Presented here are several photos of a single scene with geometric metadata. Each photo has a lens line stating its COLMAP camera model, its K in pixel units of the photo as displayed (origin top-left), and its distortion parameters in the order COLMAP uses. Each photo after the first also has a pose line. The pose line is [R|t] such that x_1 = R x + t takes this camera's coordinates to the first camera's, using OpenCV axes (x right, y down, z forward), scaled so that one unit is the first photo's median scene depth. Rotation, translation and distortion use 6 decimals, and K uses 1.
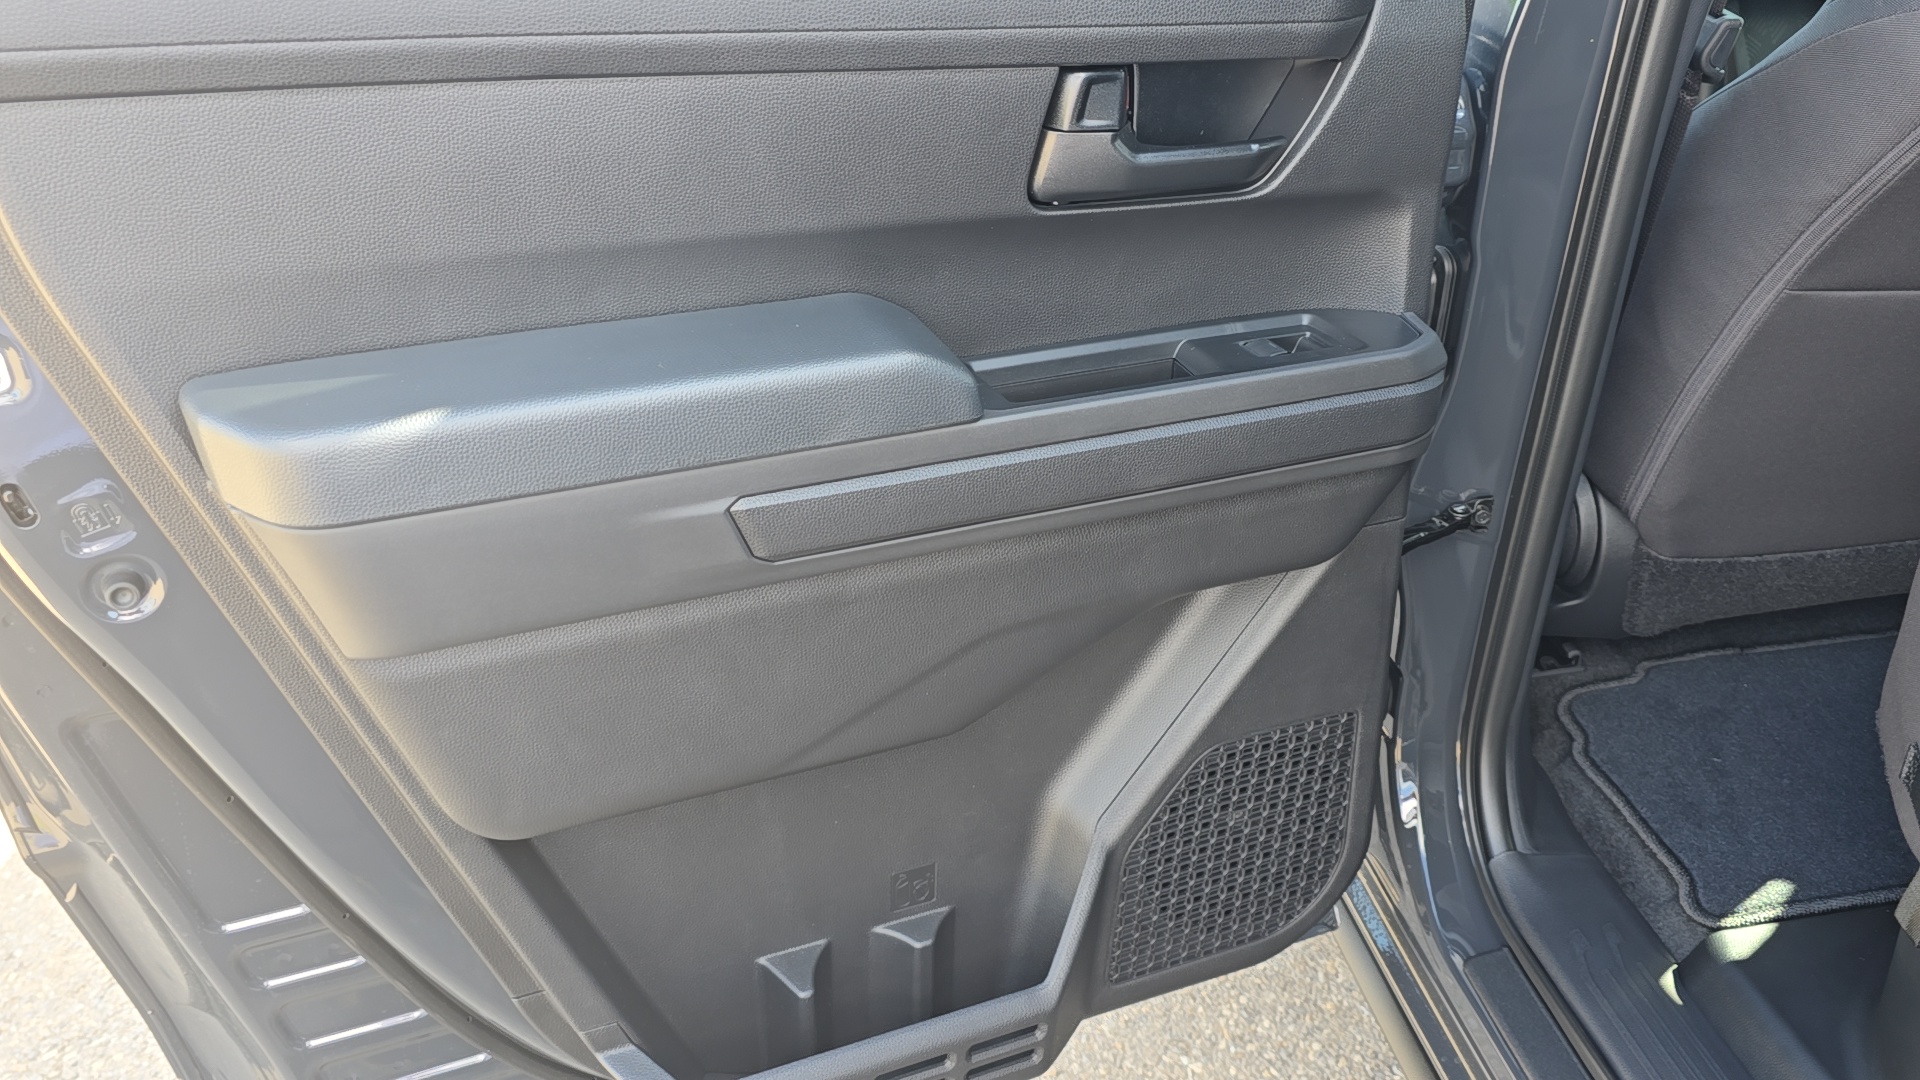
lens RADIAL K [[1656.5, 0, 957.3], [0, 1656.5, 529.6], [0, 0, 1]] dist [0.001358, 0.000822]
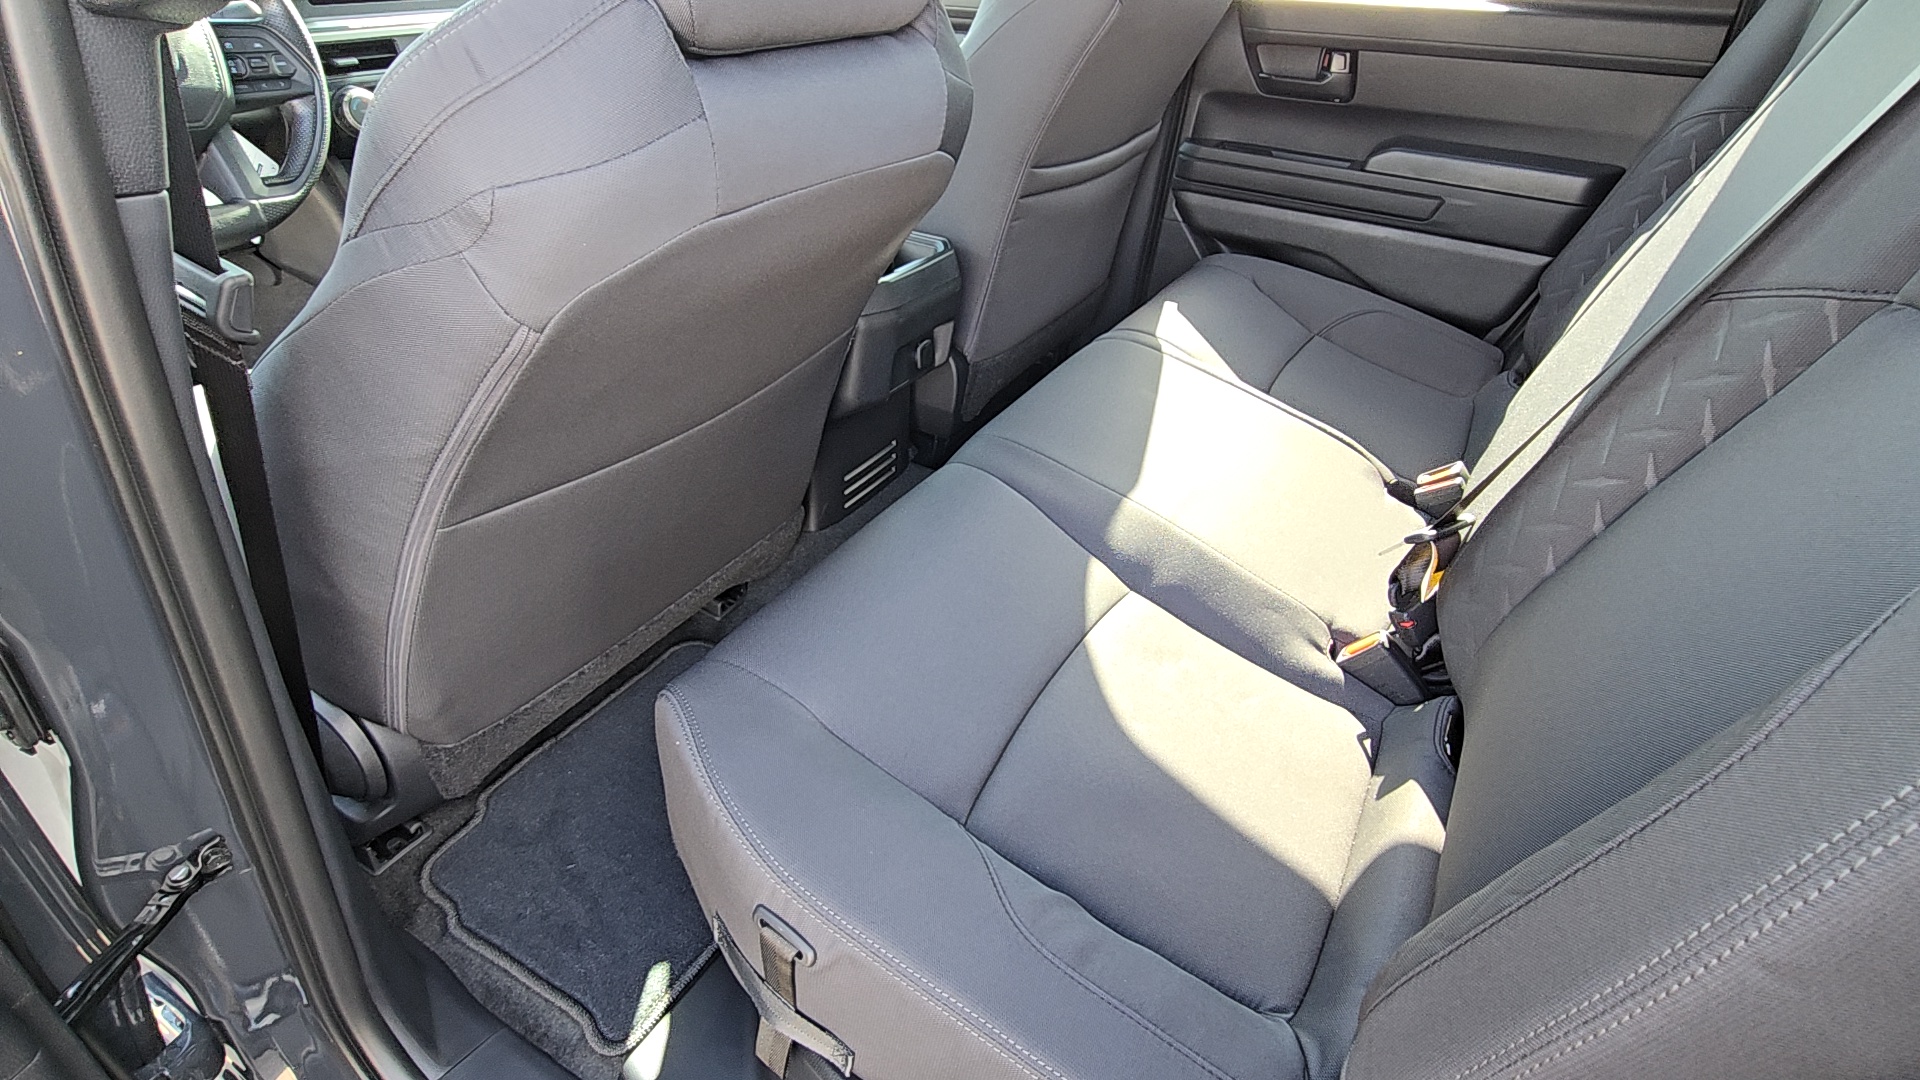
lens RADIAL K [[980.1, 0, 967.6], [0, 980.1, 548.1], [0, 0, 1]] dist [0.000423, 0.000084]
pose [[0.621657, -0.382924, 0.683310, 0.258610], [0.296255, 0.922500, 0.247440, -0.163386], [-0.725104, 0.048612, 0.686922, 0.328392]]
